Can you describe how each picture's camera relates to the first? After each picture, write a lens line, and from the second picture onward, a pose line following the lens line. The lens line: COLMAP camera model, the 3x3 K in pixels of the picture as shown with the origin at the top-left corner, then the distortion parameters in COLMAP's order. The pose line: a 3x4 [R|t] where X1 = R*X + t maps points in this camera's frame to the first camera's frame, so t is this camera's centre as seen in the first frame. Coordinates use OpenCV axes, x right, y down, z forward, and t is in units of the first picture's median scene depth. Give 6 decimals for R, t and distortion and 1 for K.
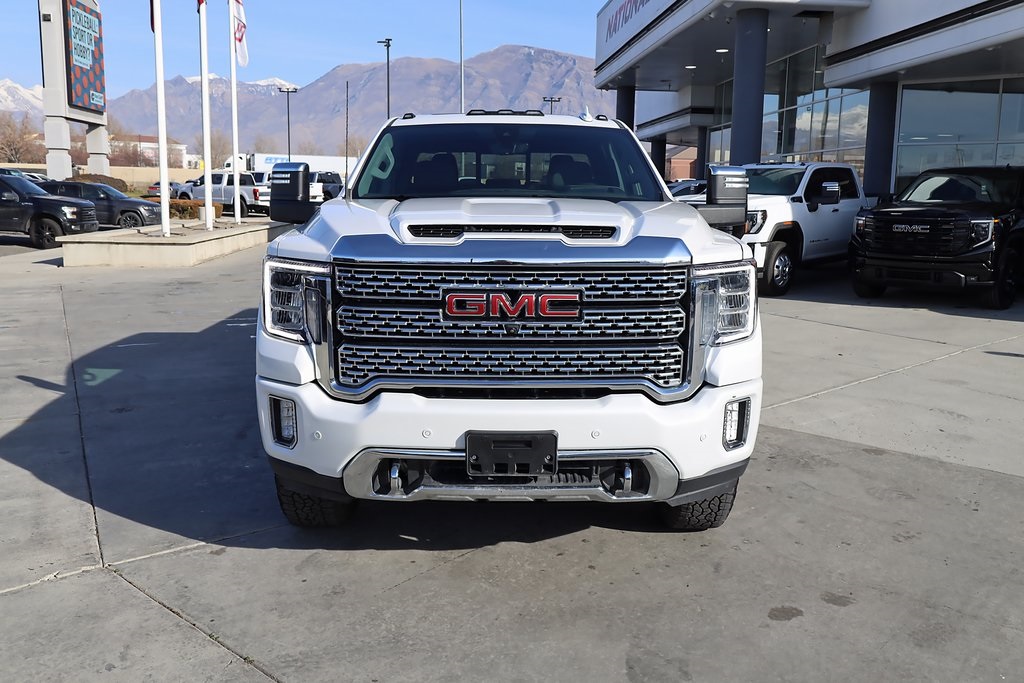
lens RADIAL K [[846.8, 0, 512.0], [0, 846.8, 341.5], [0, 0, 1]] dist [0.000594, -0.005866]
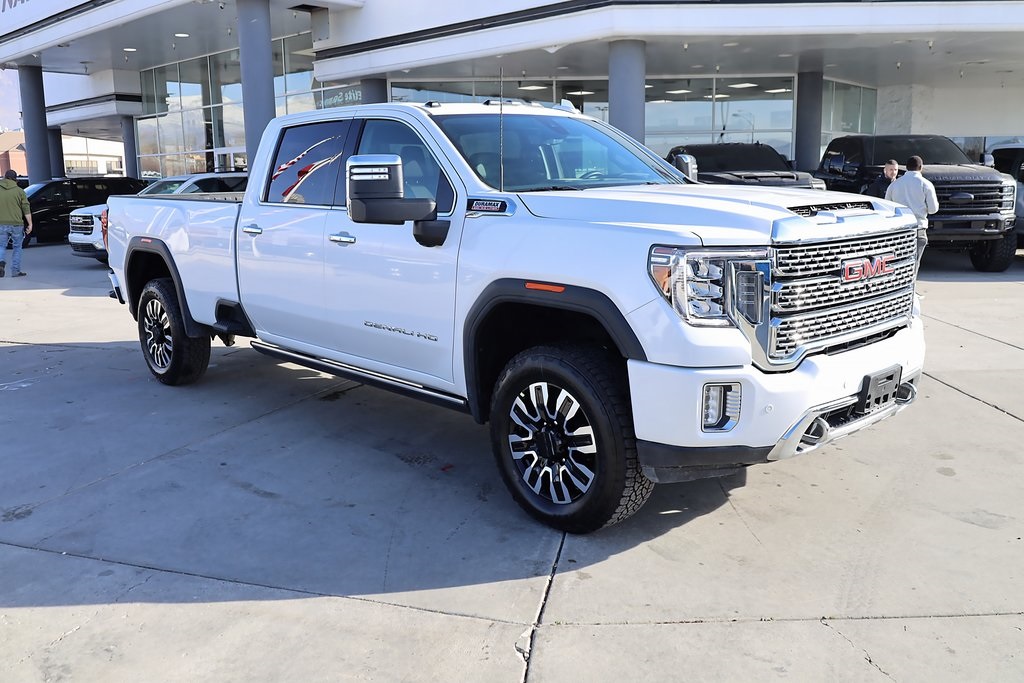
lens RADIAL K [[881.4, 0, 494.5], [0, 881.4, 337.7], [0, 0, 1]] dist [0.000544, -0.015086]
pose [[0.746695, -0.143702, 0.649458, -0.992656], [0.146049, 0.987978, 0.050689, -0.069390], [-0.648934, 0.057004, 0.758706, 0.315836]]
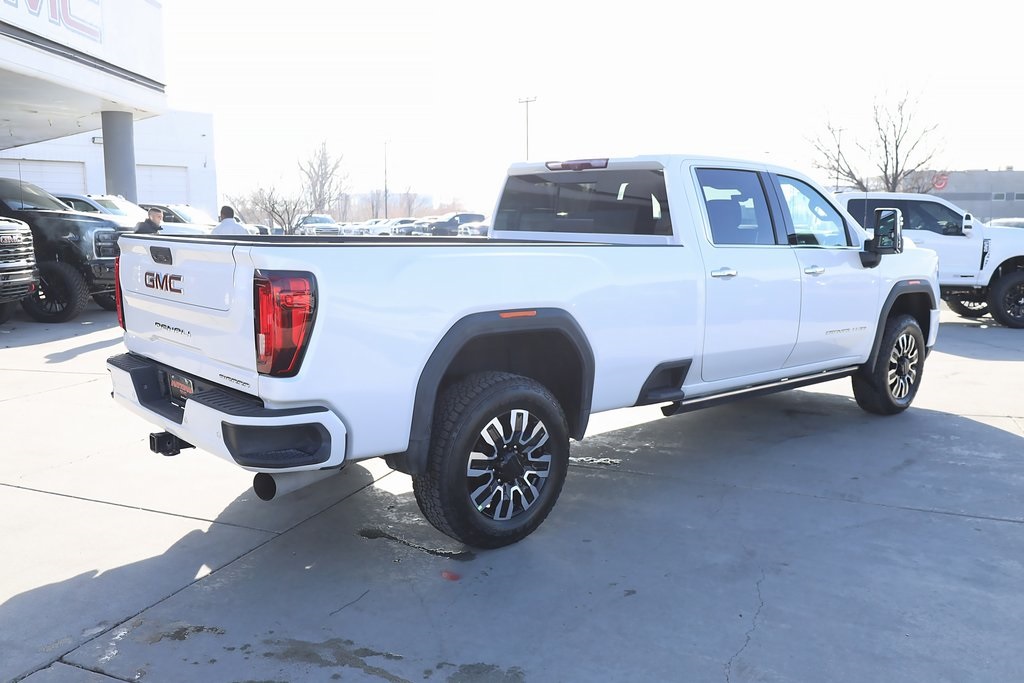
lens RADIAL K [[846.8, 0, 512.0], [0, 846.8, 341.5], [0, 0, 1]] dist [0.000594, -0.005866]
pose [[-0.655452, -0.126629, 0.744545, -1.114041], [0.117746, 0.956655, 0.266361, -0.550771], [-0.746001, 0.262254, -0.612131, 2.912651]]
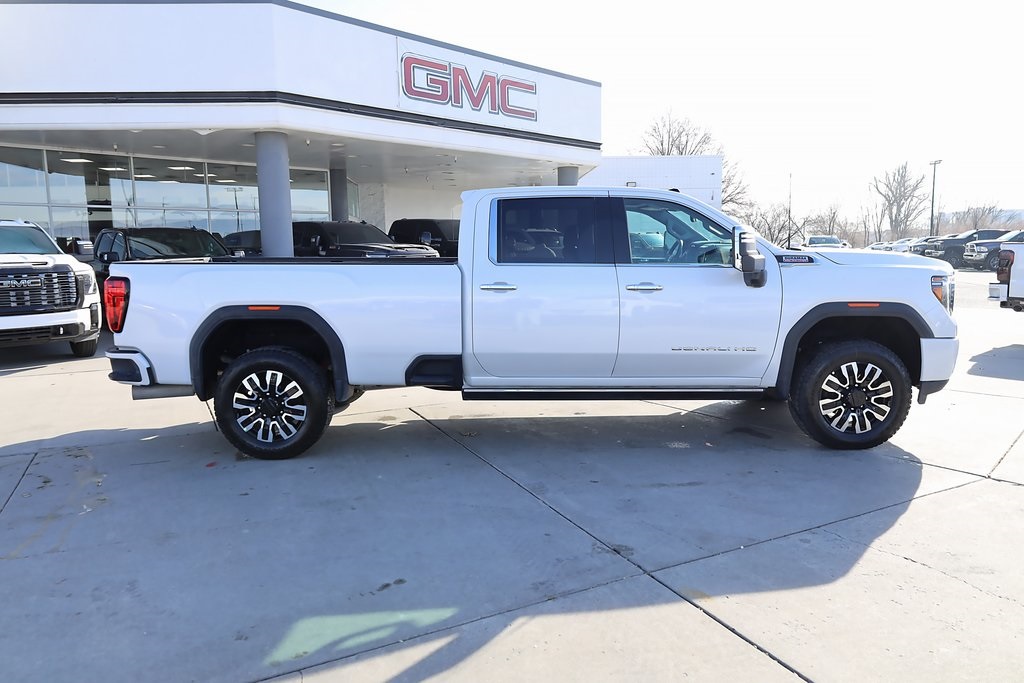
lens RADIAL K [[714.7, 0, 511.2], [0, 714.7, 345.6], [0, 0, 1]] dist [0.001092, -0.001857]
pose [[0.025584, -0.155829, 0.987453, -1.704842], [0.193062, 0.969950, 0.148065, -0.333166], [-0.980853, 0.186852, 0.054900, 1.672540]]
